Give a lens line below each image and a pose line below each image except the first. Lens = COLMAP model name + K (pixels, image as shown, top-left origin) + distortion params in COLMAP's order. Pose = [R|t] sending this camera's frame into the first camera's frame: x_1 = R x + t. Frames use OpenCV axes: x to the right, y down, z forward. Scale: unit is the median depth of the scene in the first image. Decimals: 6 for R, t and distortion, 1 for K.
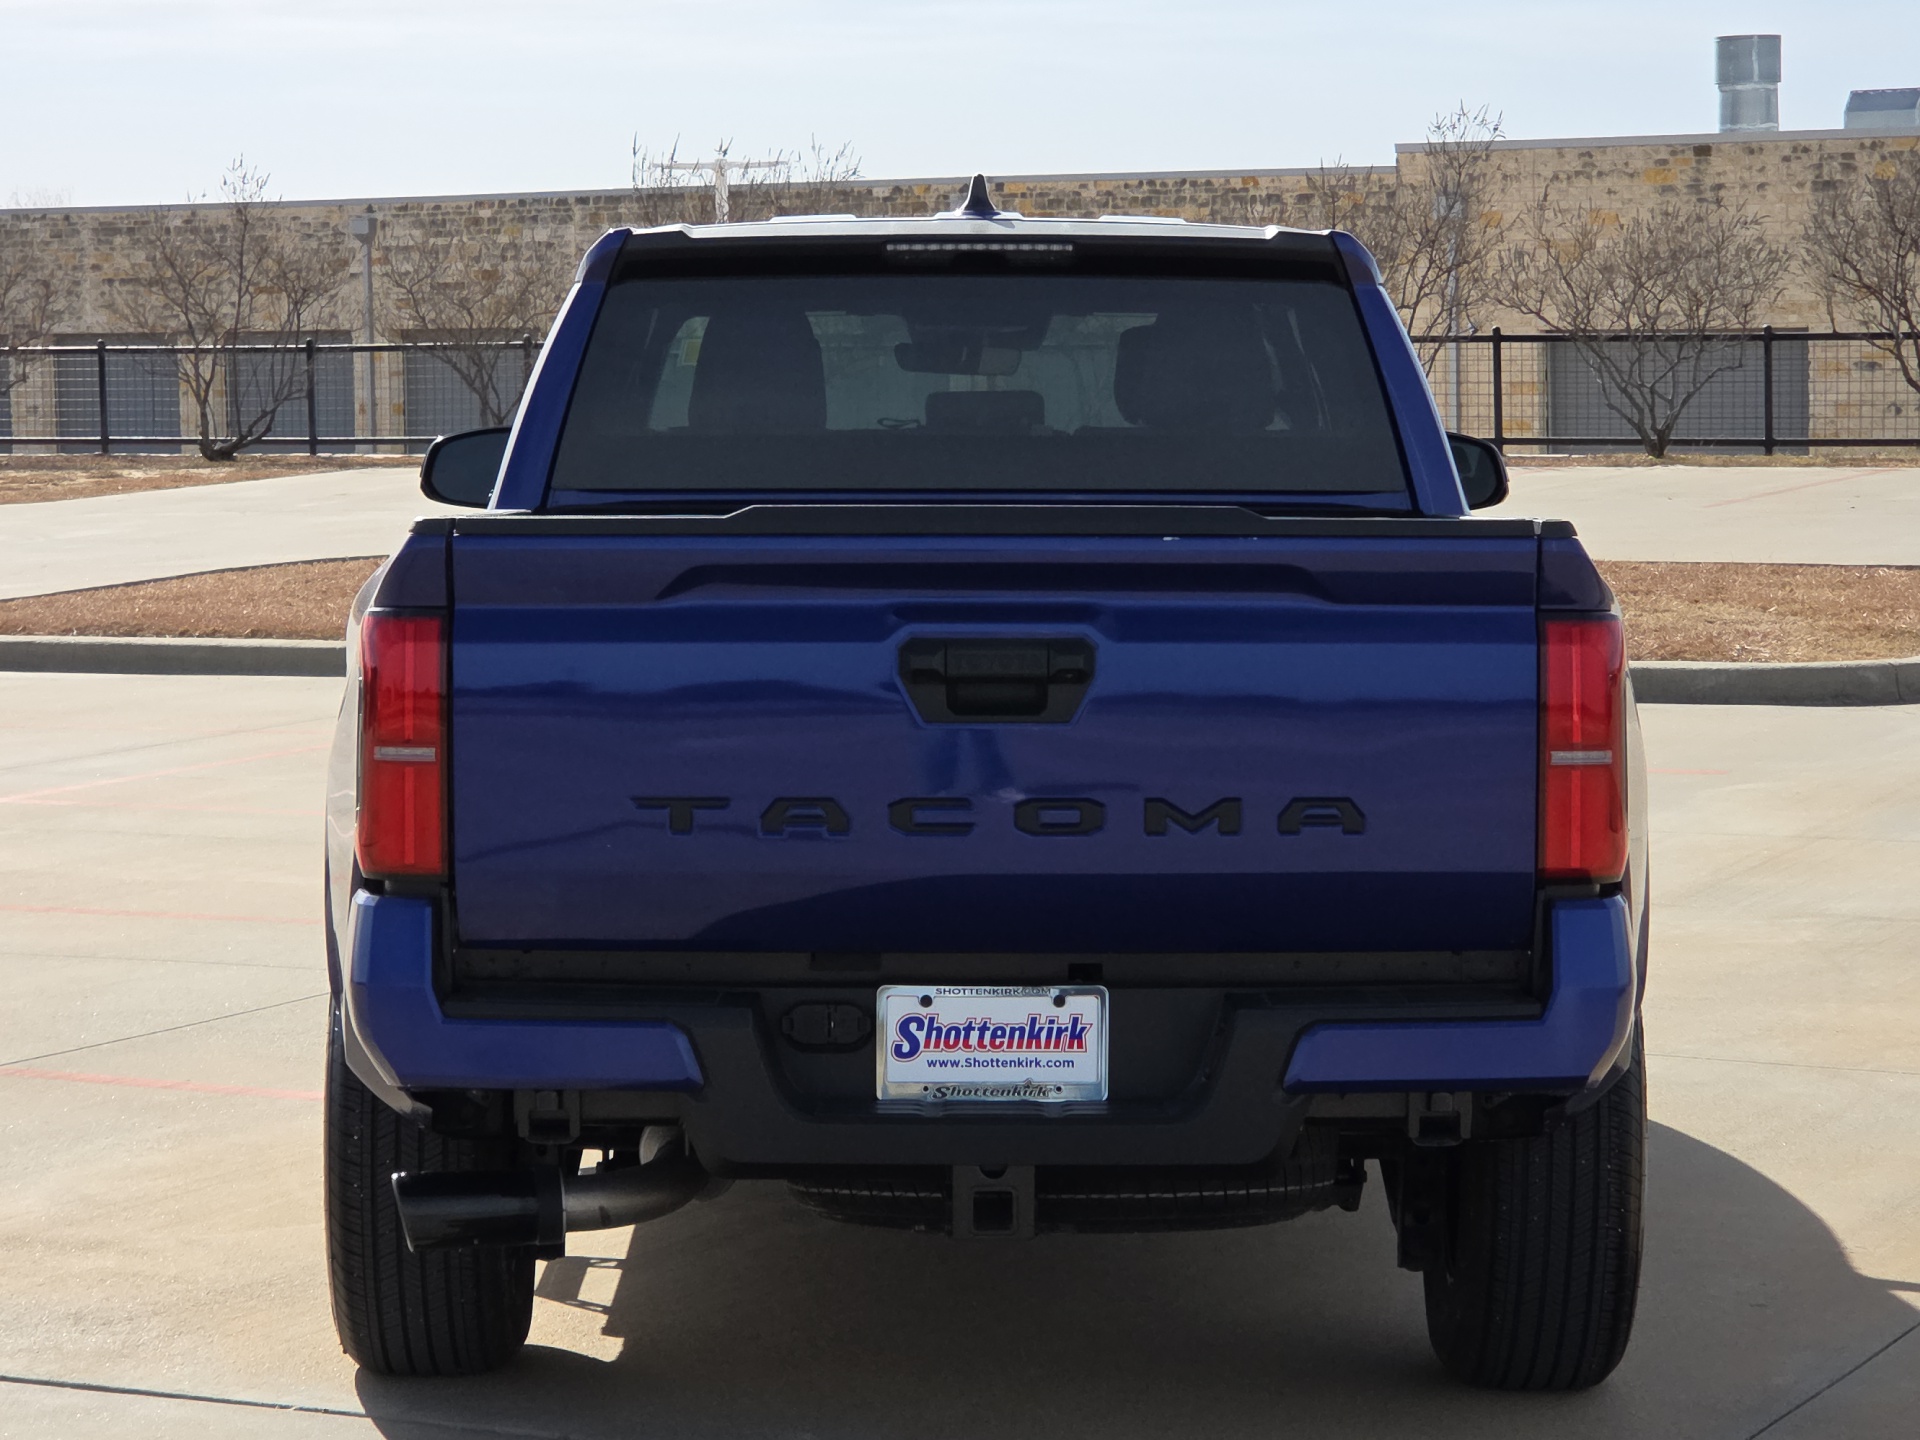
lens RADIAL K [[4802.5, 0, 960.0], [0, 4802.5, 720.0], [0, 0, 1]] dist [-0.666900, 6.482121]
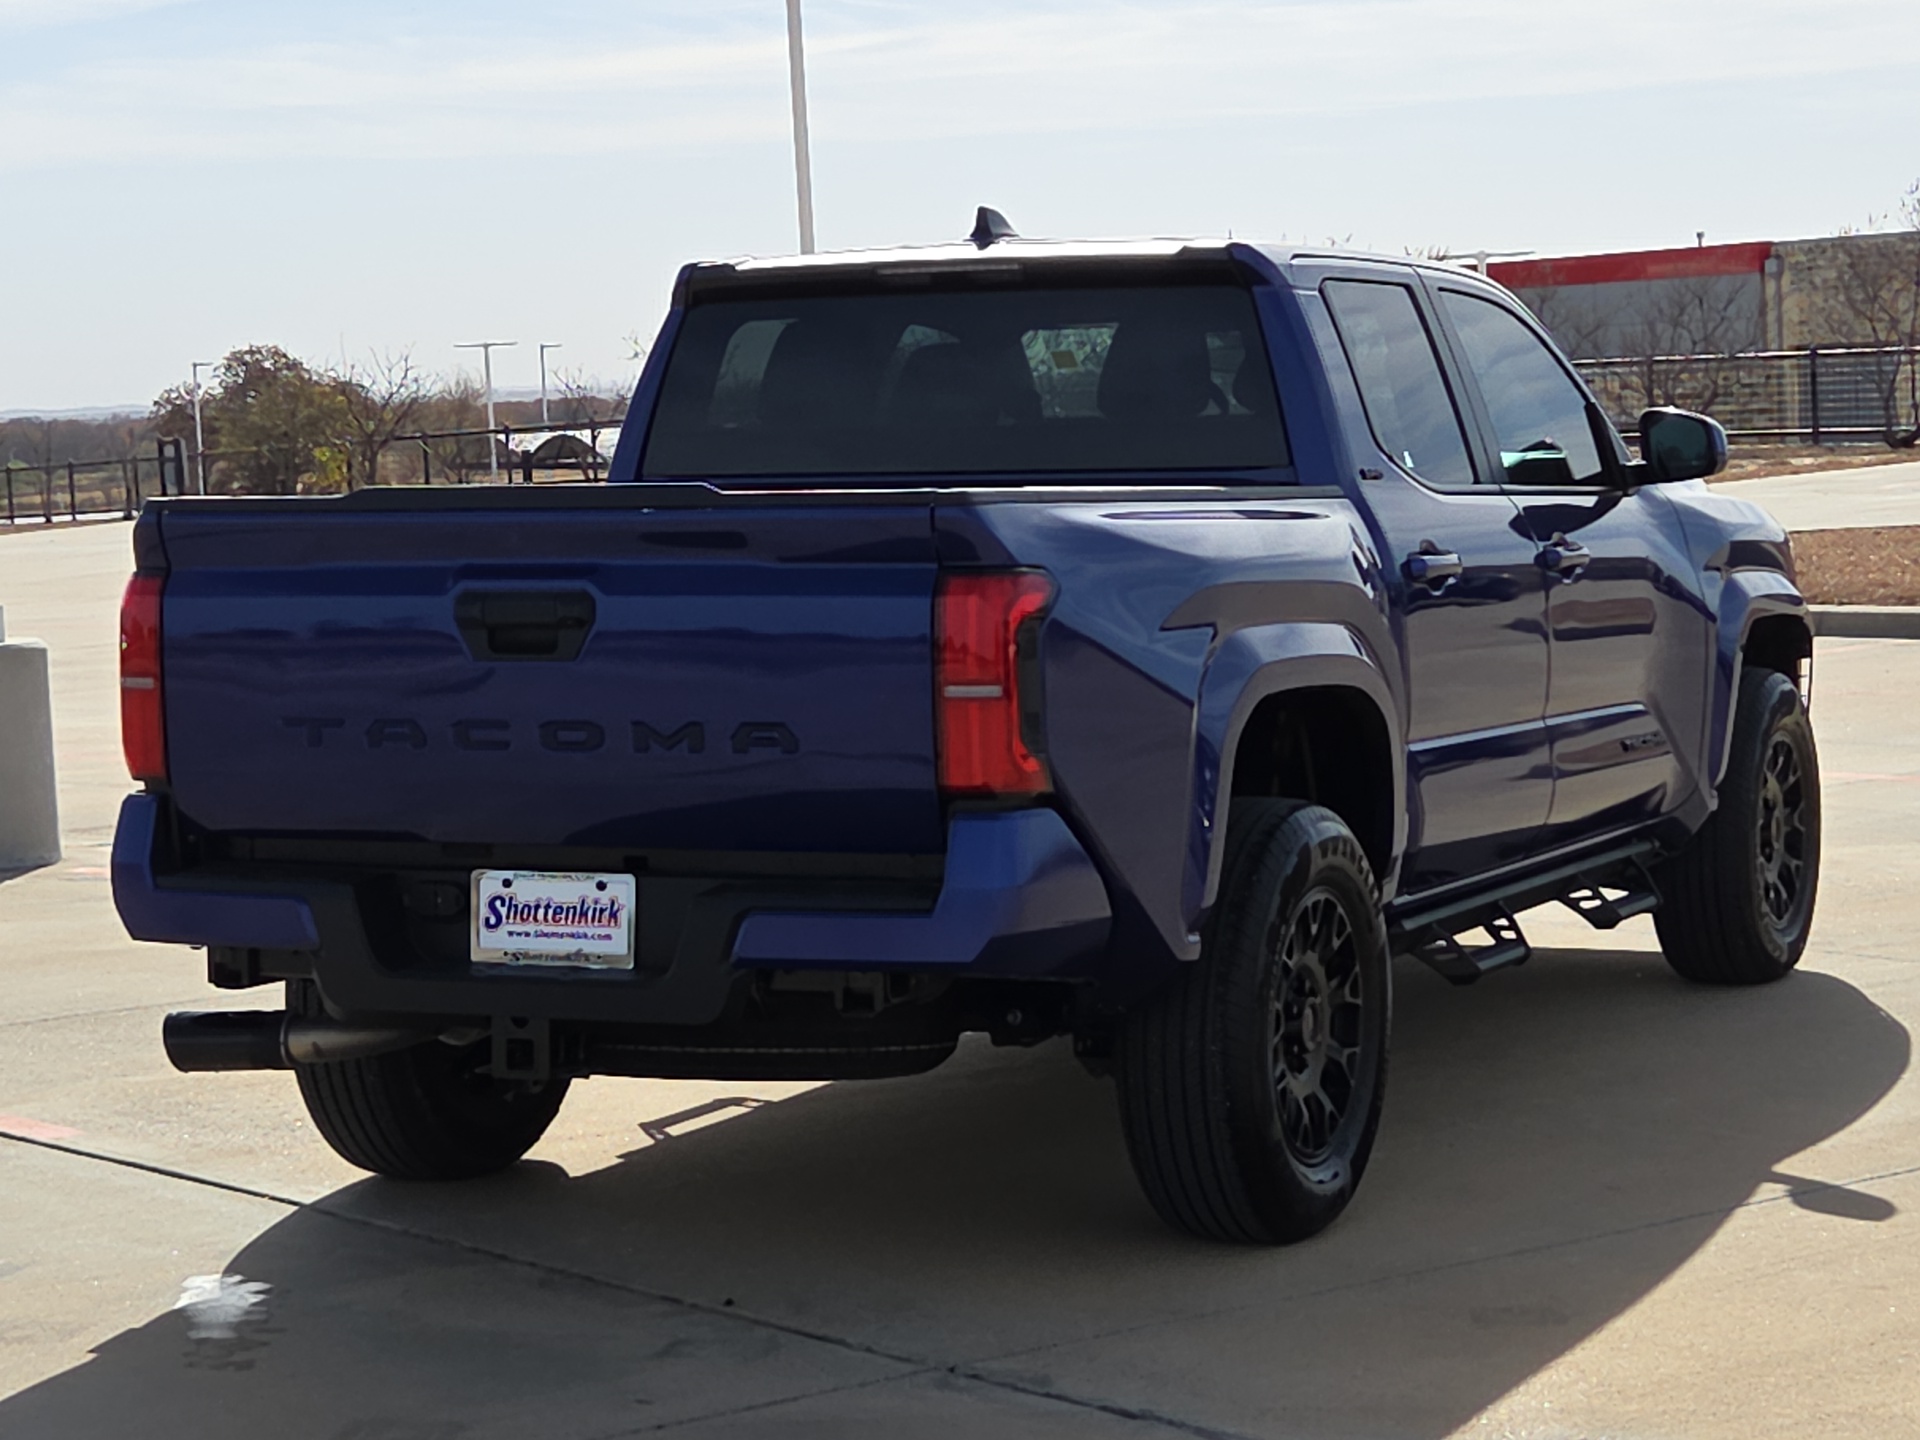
lens RADIAL K [[3935.2, 0, 960.0], [0, 3935.2, 720.0], [0, 0, 1]] dist [0.284559, -0.254785]
pose [[0.906710, 0.008872, -0.421661, 0.533945], [-0.007178, 0.999959, 0.005604, 0.009440], [0.421693, -0.002055, 0.906736, 0.115452]]
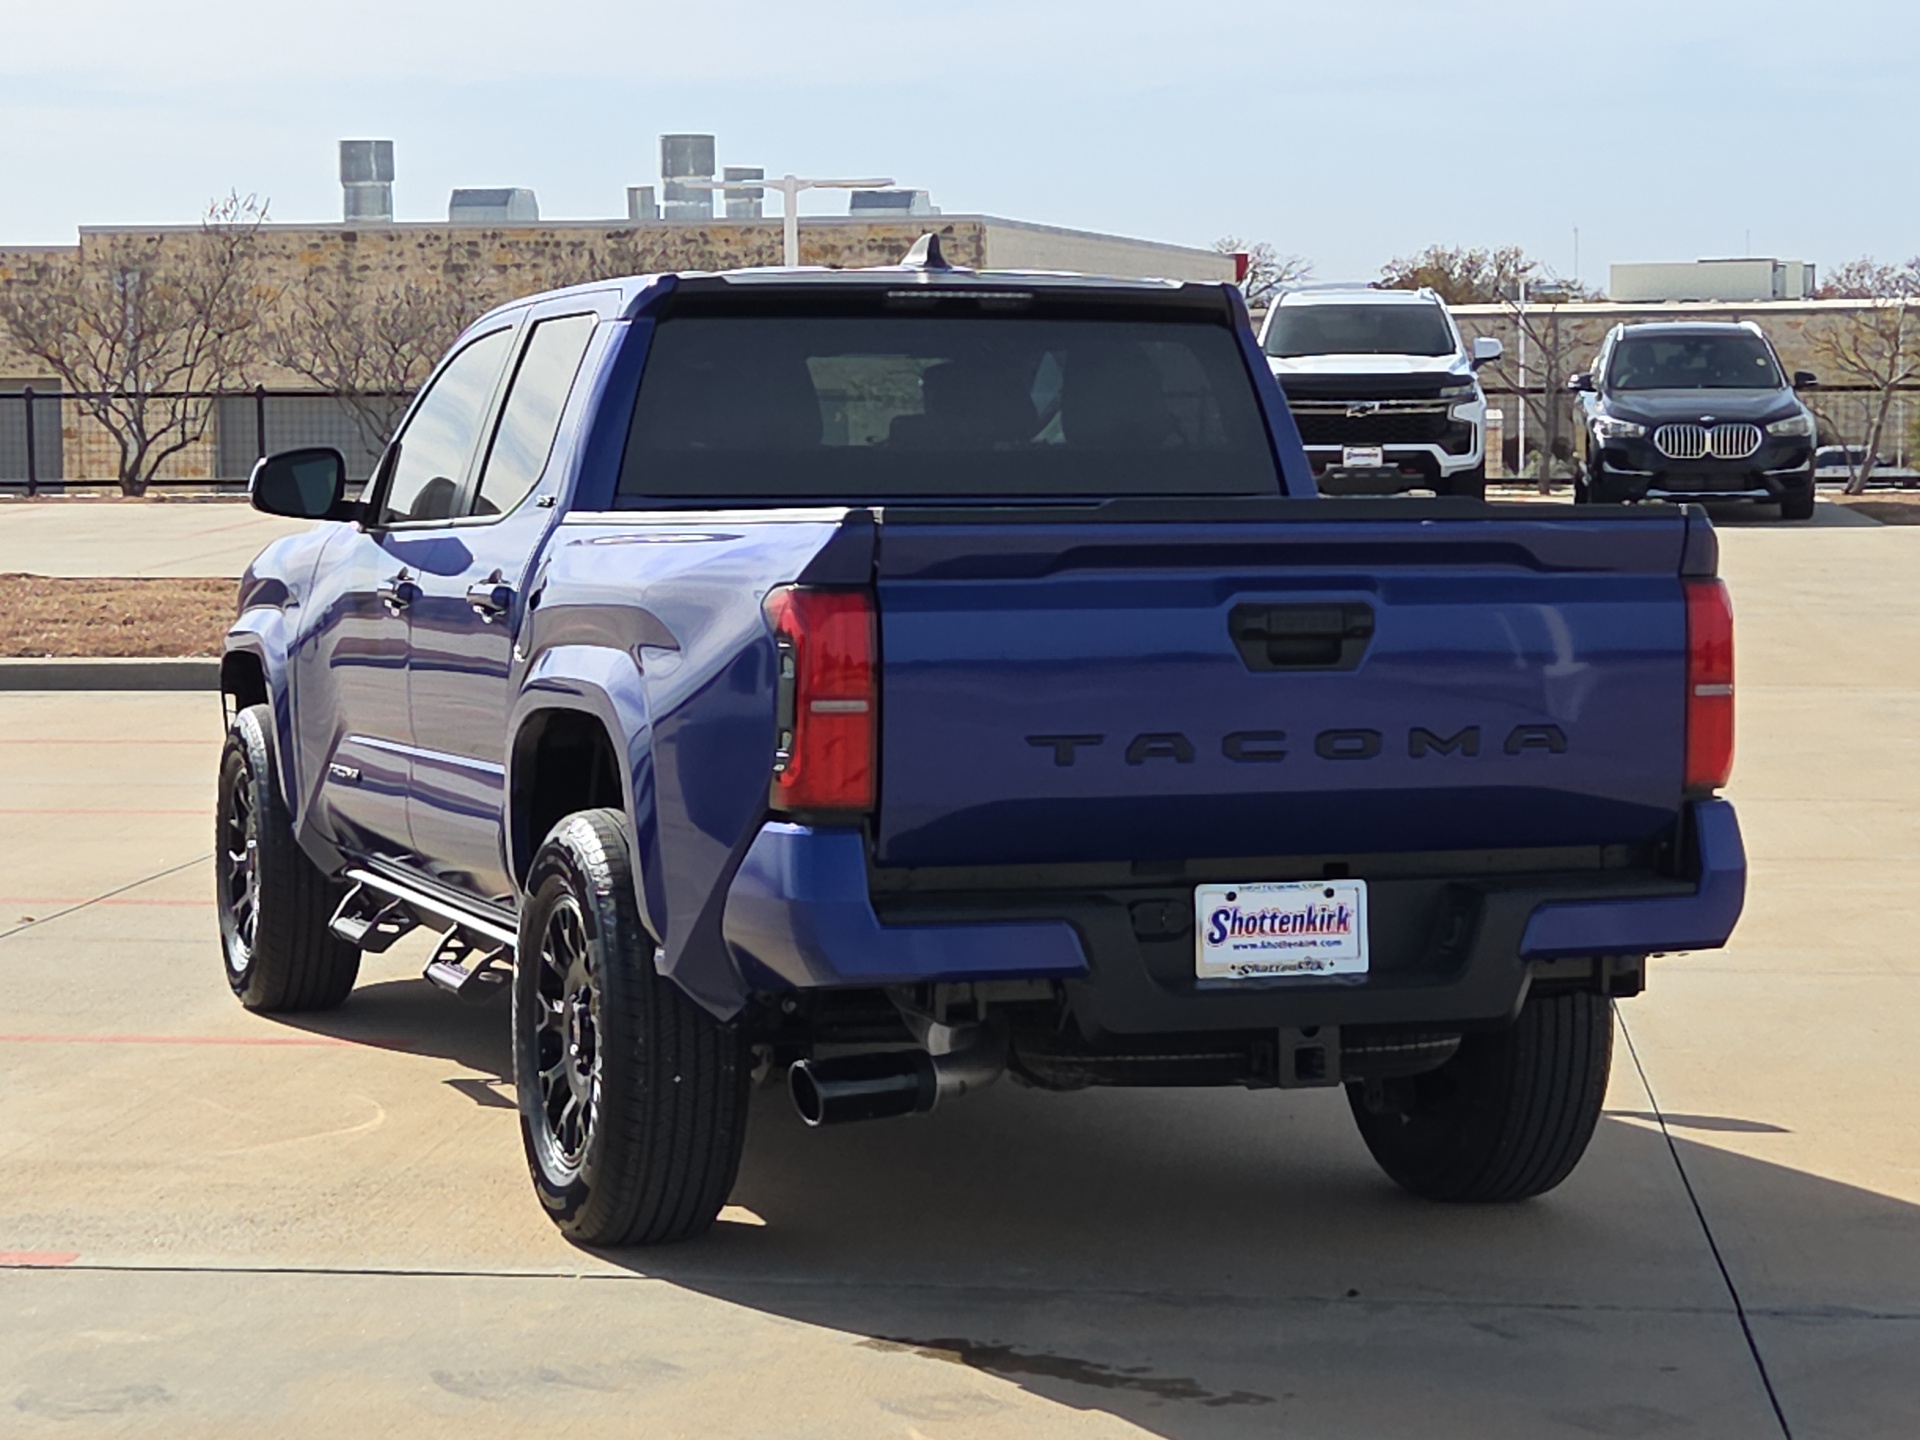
lens RADIAL K [[3935.2, 0, 960.0], [0, 3935.2, 720.0], [0, 0, 1]] dist [0.284559, -0.254785]
pose [[0.947534, -0.022182, 0.318884, -0.398759], [0.022018, 0.999749, 0.004120, 0.007085], [-0.318896, 0.003118, 0.947785, 0.052750]]
